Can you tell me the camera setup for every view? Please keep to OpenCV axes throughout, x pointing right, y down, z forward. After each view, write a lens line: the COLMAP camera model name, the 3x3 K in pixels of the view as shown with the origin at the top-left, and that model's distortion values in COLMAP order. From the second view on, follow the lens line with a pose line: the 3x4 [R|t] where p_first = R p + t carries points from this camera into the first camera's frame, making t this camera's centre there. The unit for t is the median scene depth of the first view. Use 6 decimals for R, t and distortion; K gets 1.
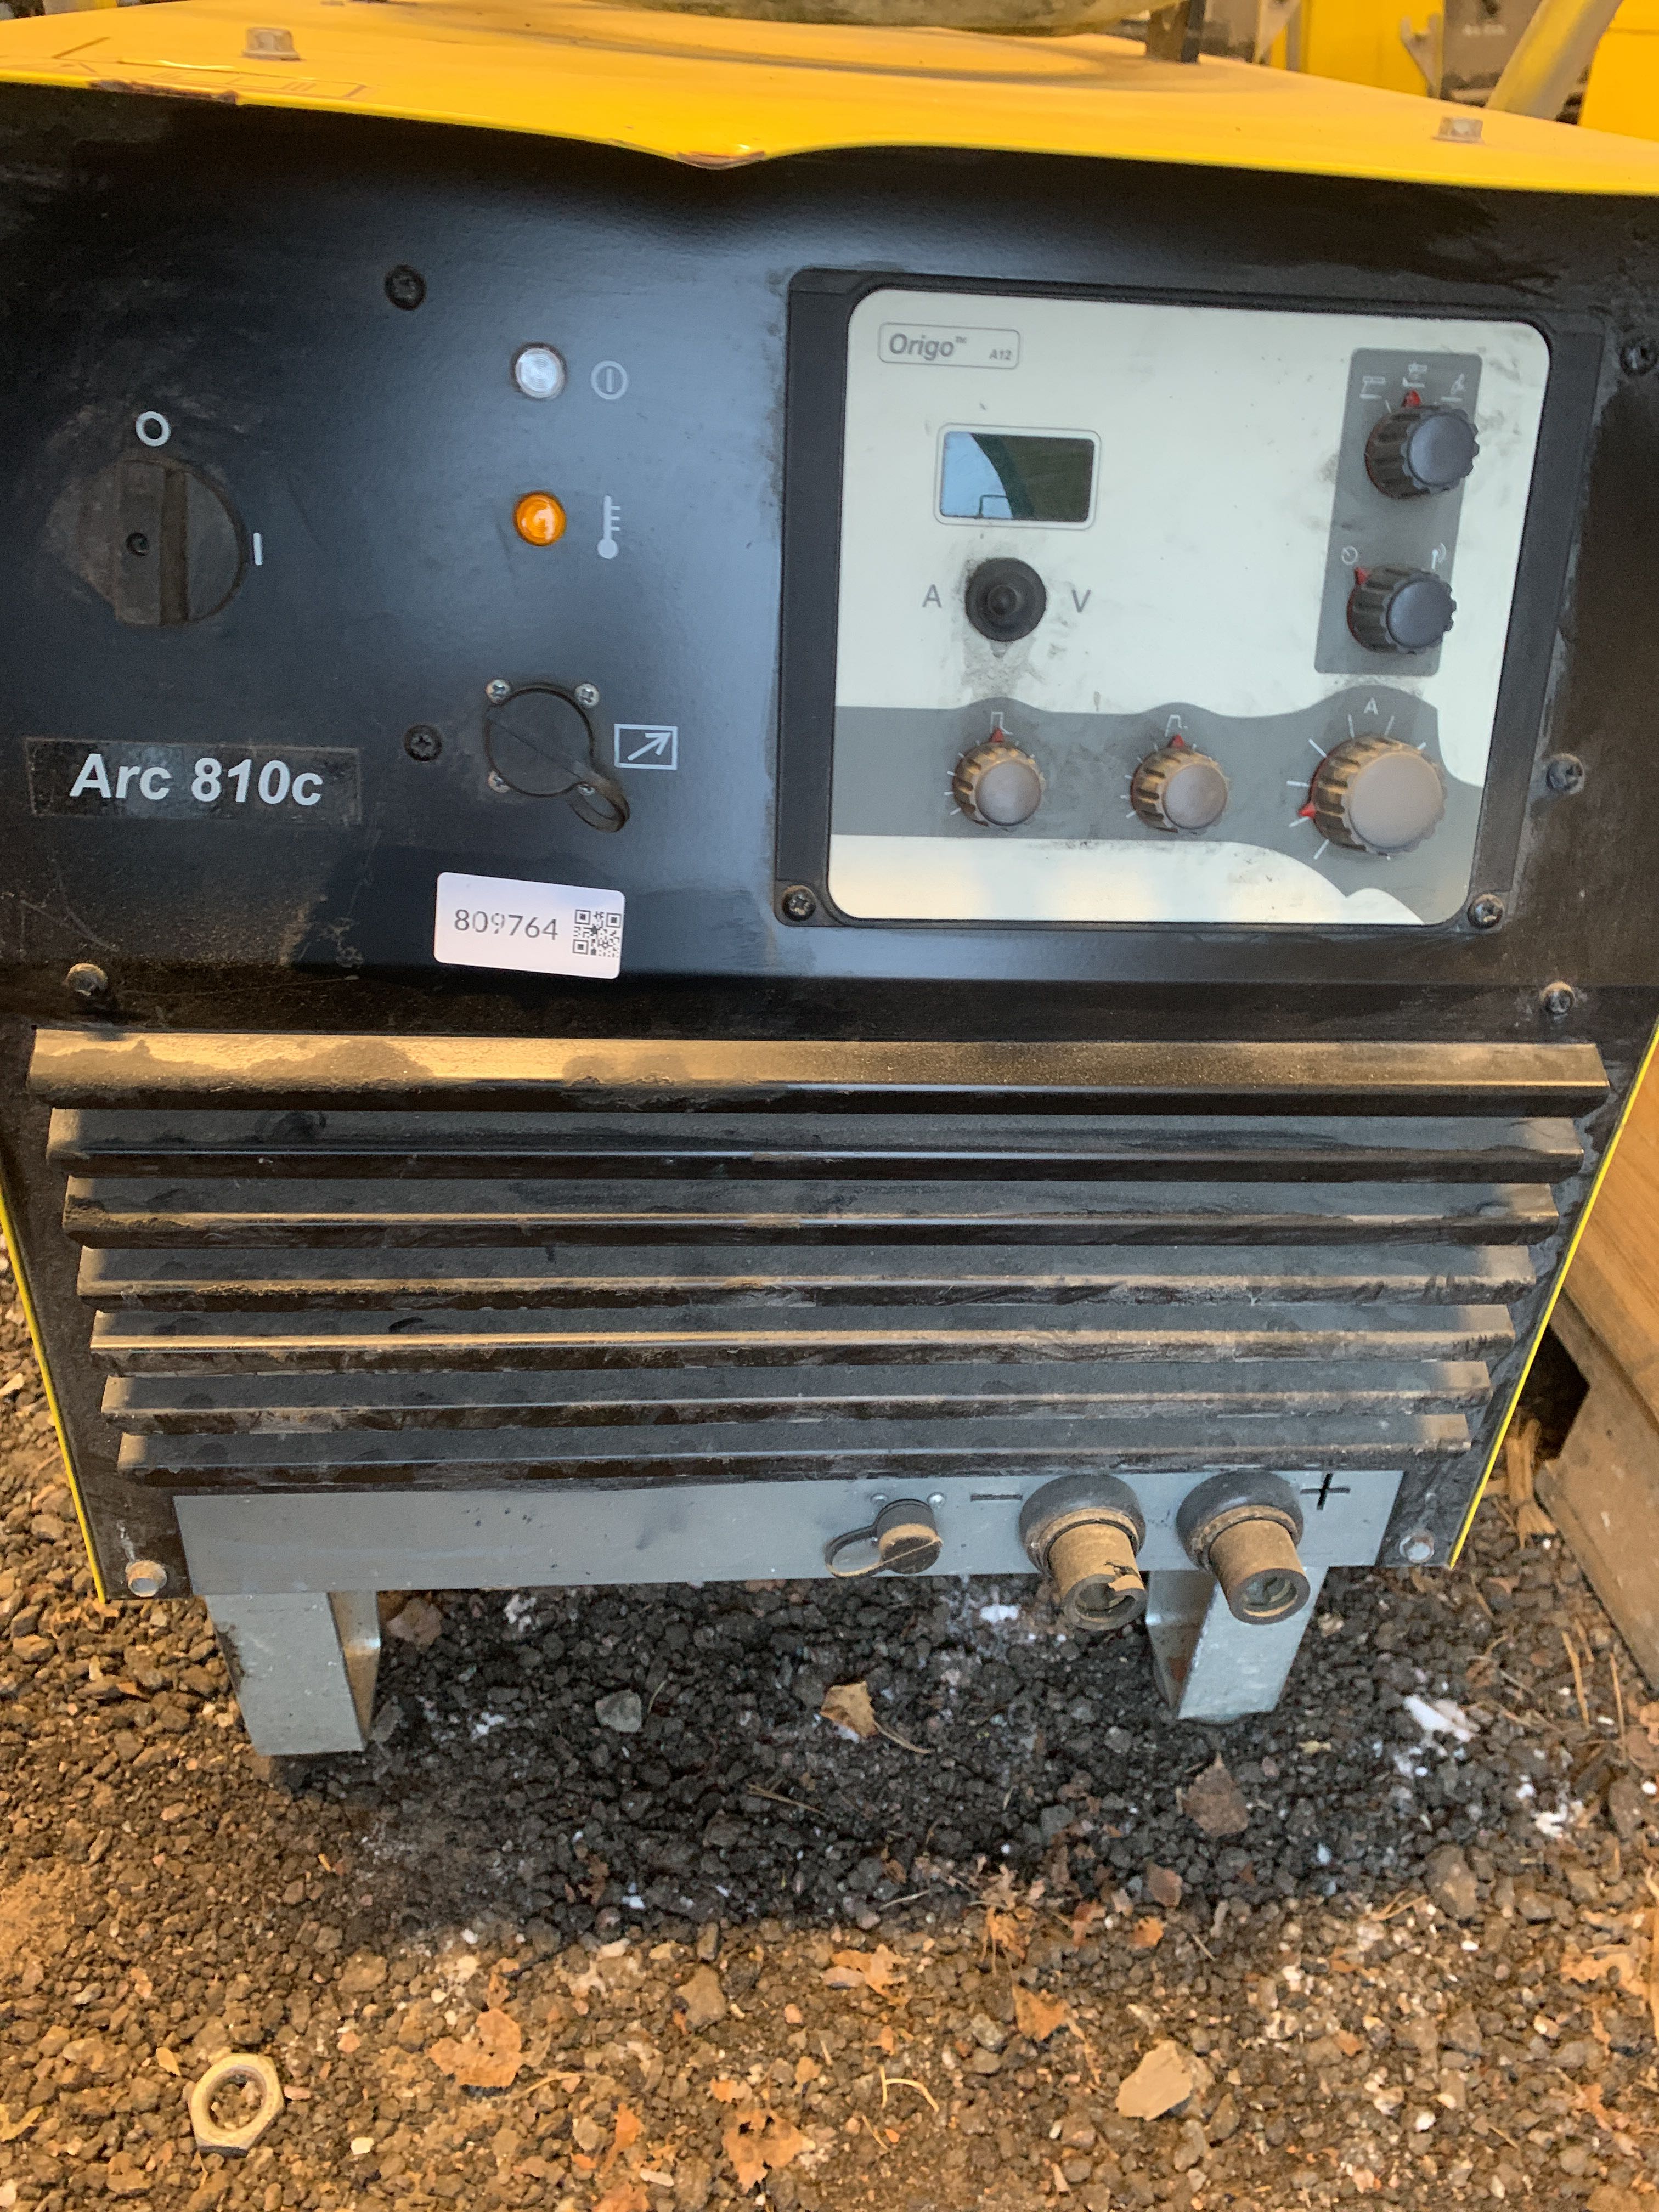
lens RADIAL K [[1730.0, 0, 790.2], [0, 1730.0, 1119.7], [0, 0, 1]] dist [0.037971, -0.018283]
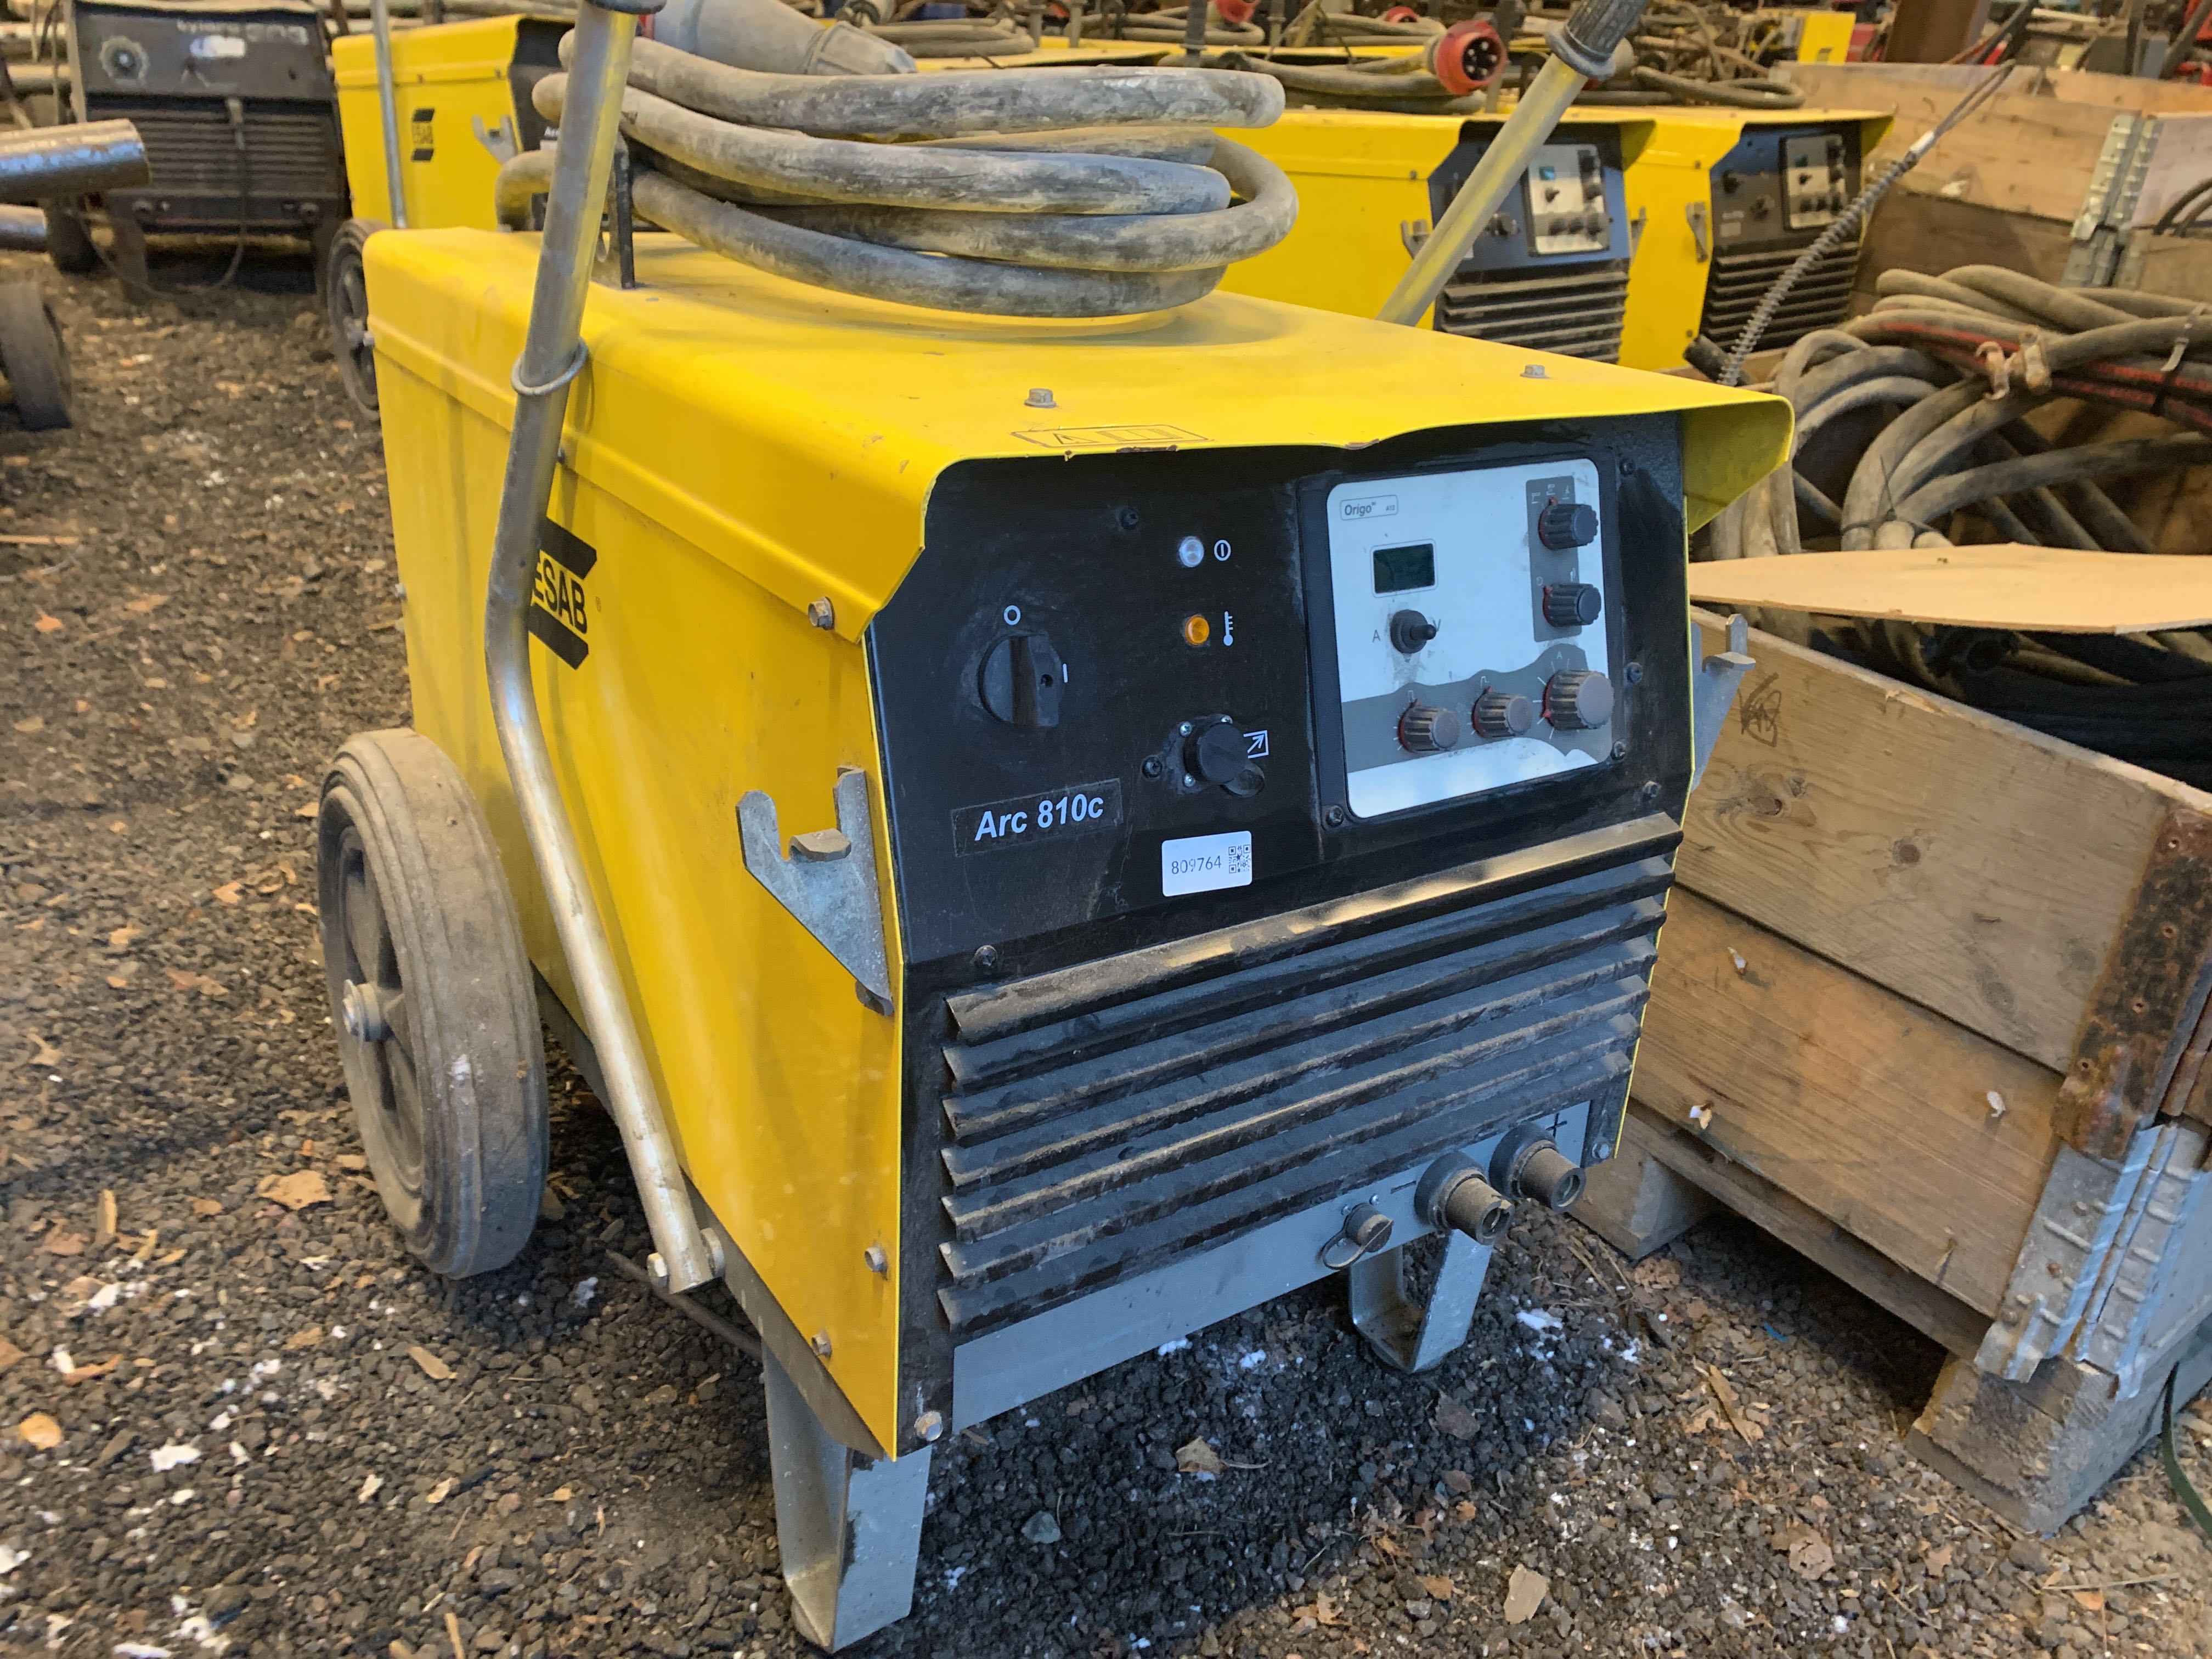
lens RADIAL K [[1730.0, 0, 1106.0], [0, 1730.0, 829.5], [0, 0, 1]] dist [0.037971, -0.018283]
pose [[0.874599, -0.205177, 0.439295, -0.860244], [0.272454, 0.957443, -0.095248, -0.011558], [-0.401057, 0.202992, 0.893279, -0.392743]]
